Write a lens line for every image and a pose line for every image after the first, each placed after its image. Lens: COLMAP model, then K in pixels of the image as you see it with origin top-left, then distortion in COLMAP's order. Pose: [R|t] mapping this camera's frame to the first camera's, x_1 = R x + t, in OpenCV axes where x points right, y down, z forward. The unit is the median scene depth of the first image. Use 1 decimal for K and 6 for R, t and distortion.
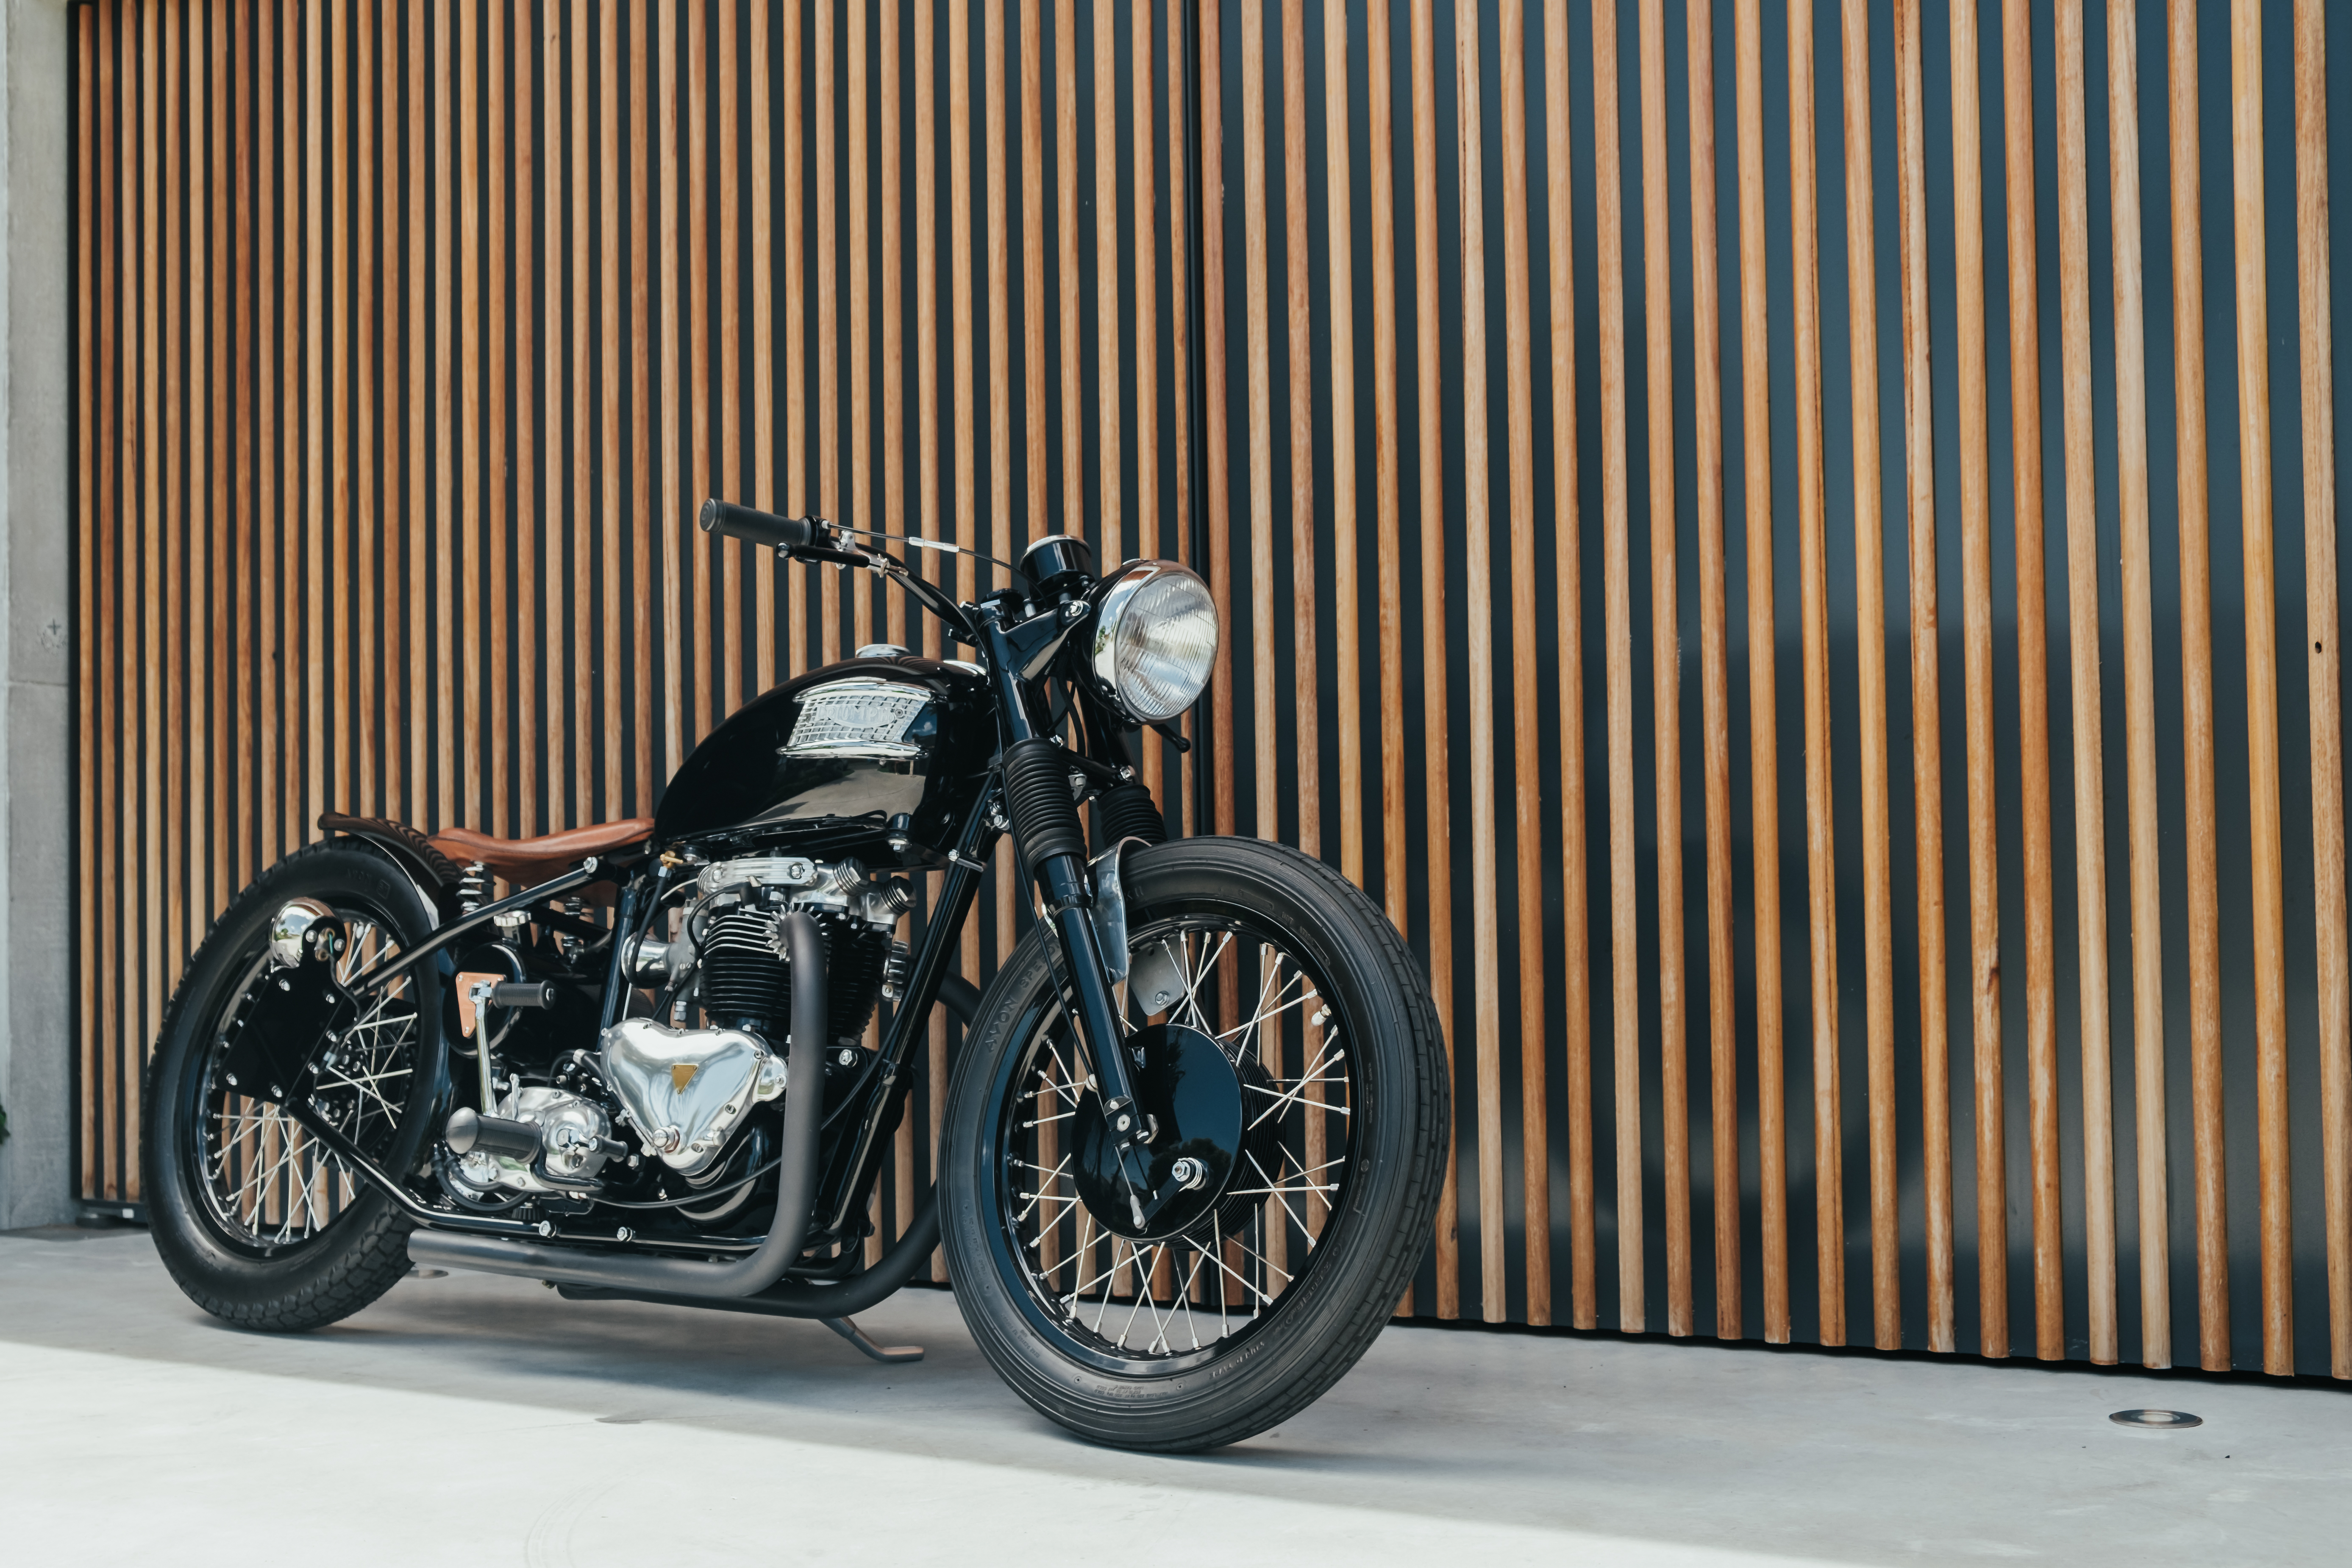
lens RADIAL K [[2800.7, 0, 1176.0], [0, 2800.7, 784.0], [0, 0, 1]] dist [-0.032131, 0.018717]
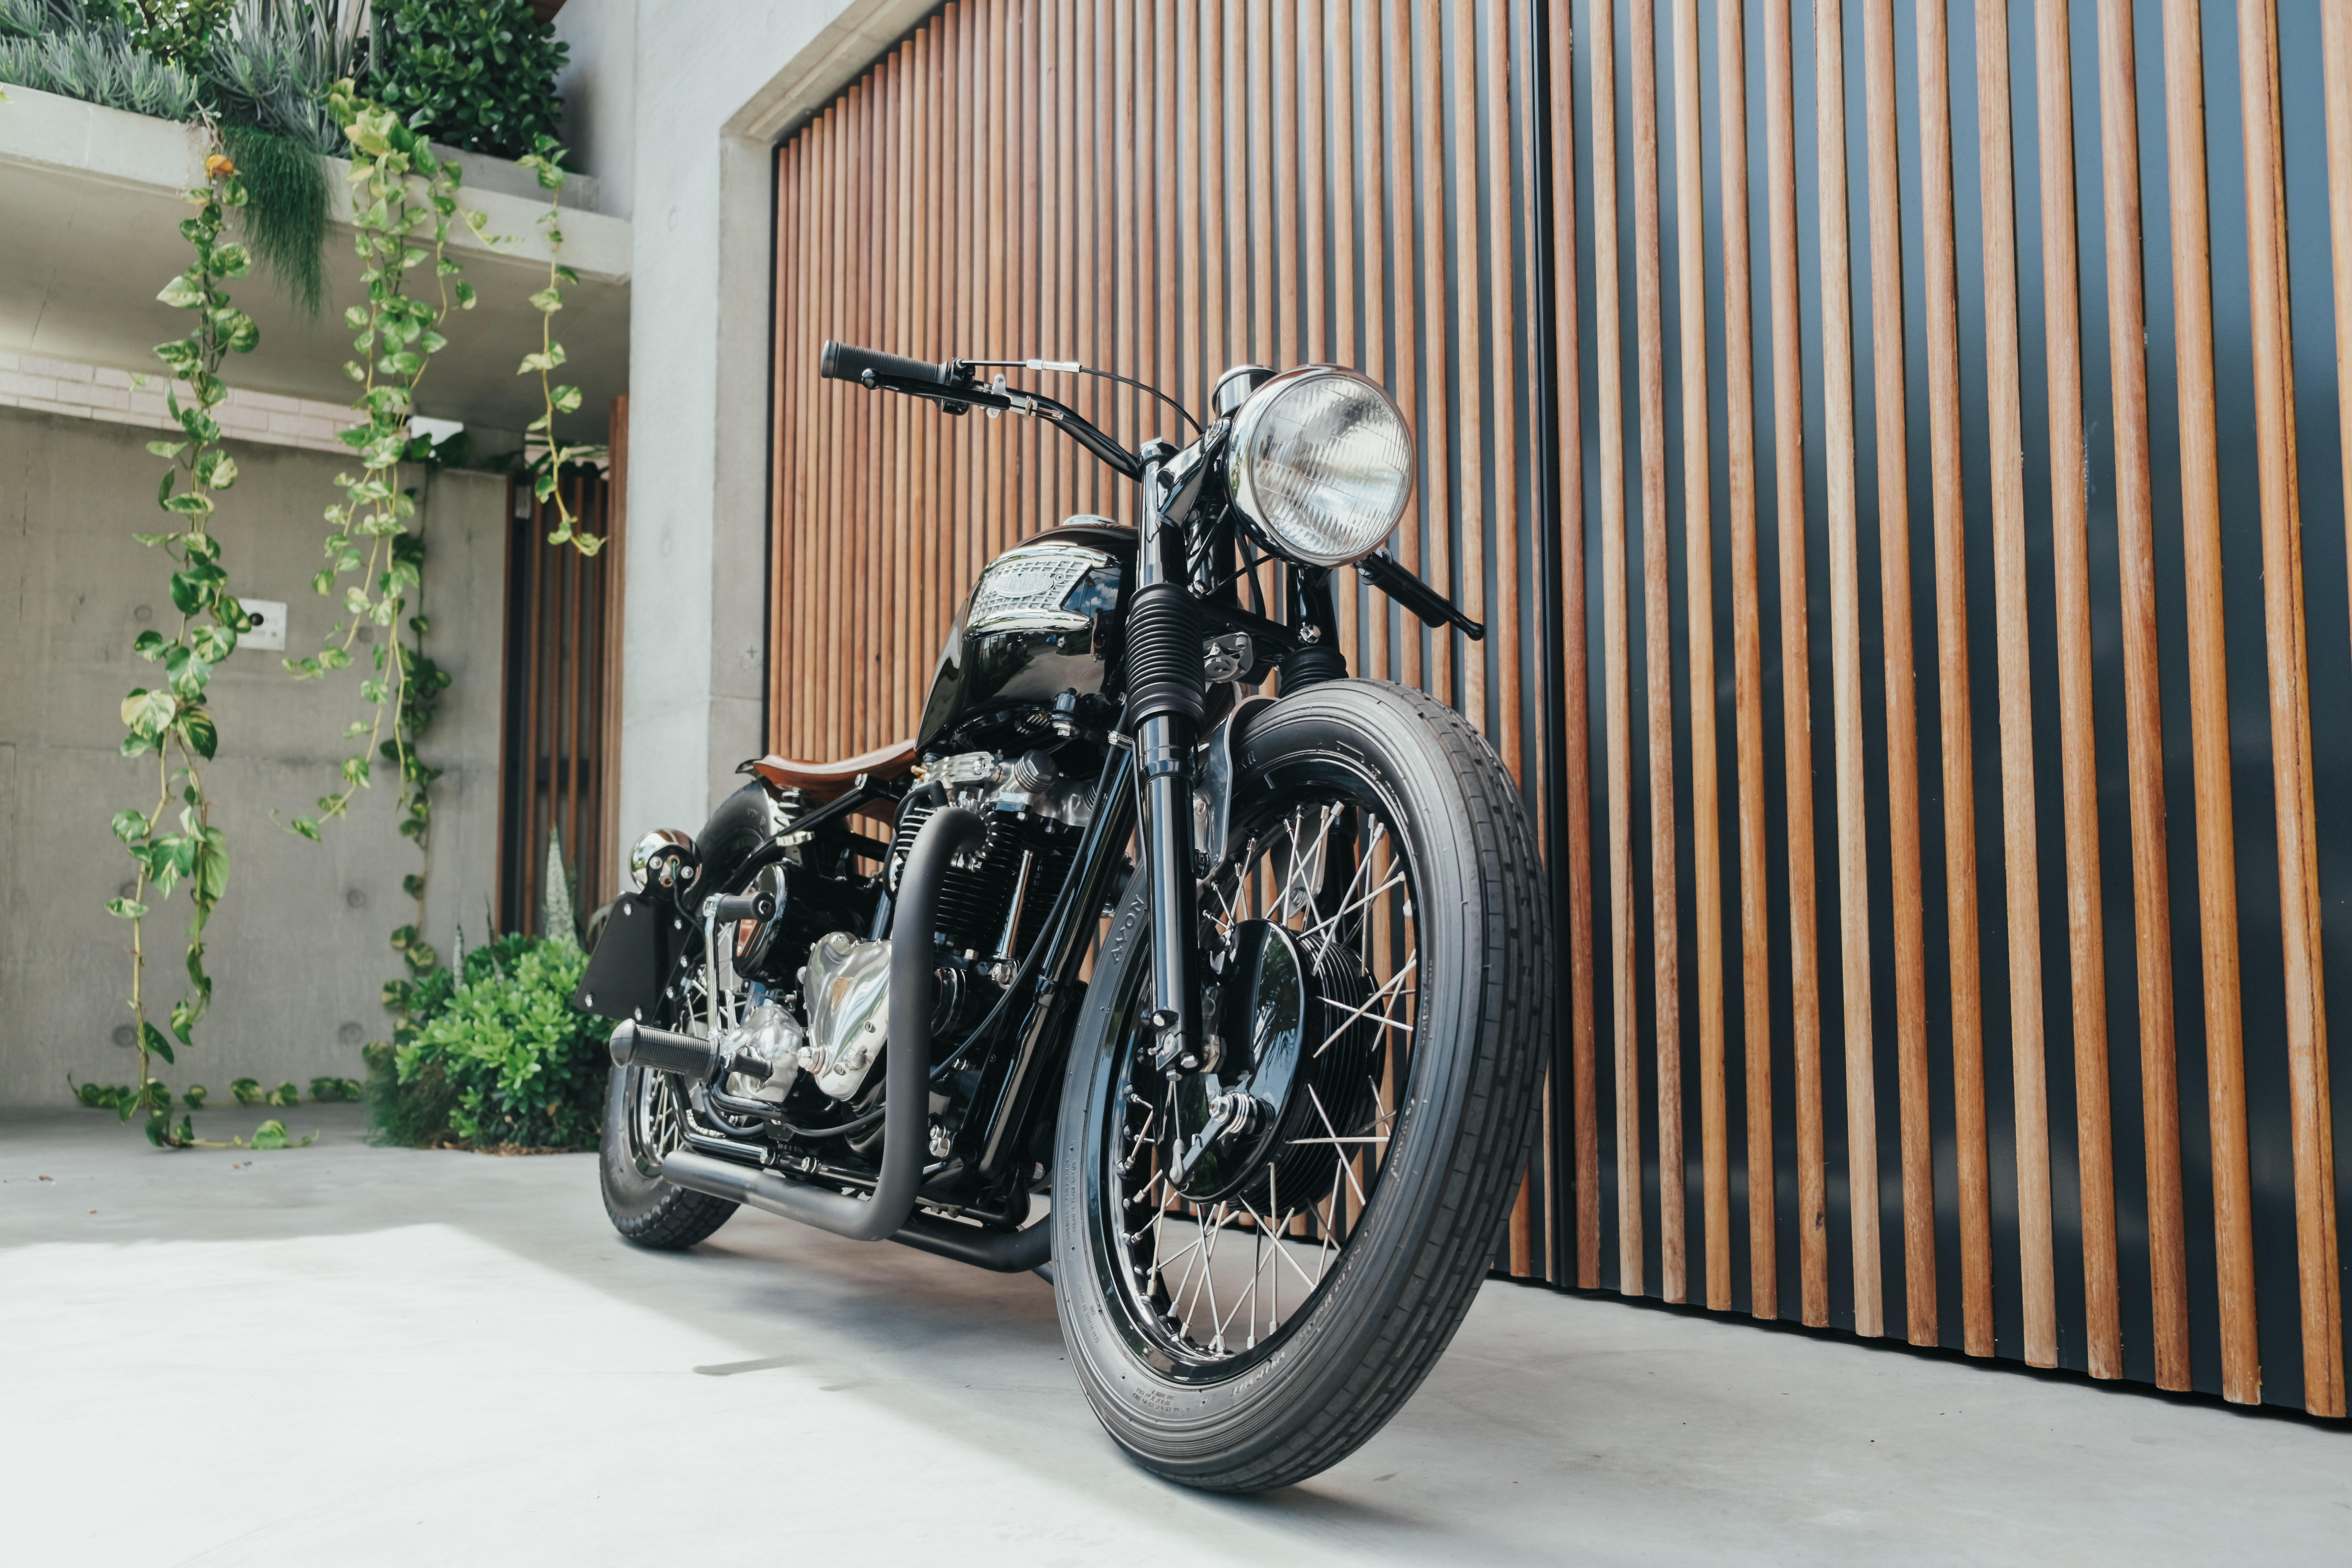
lens RADIAL K [[1994.5, 0, 1185.2], [0, 1994.5, 793.8], [0, 0, 1]] dist [-0.012309, 0.012979]
pose [[0.918420, -0.023322, -0.394918, 0.168628], [0.008217, 0.999170, -0.039897, 0.062400], [0.395521, 0.033397, 0.917850, 0.417158]]
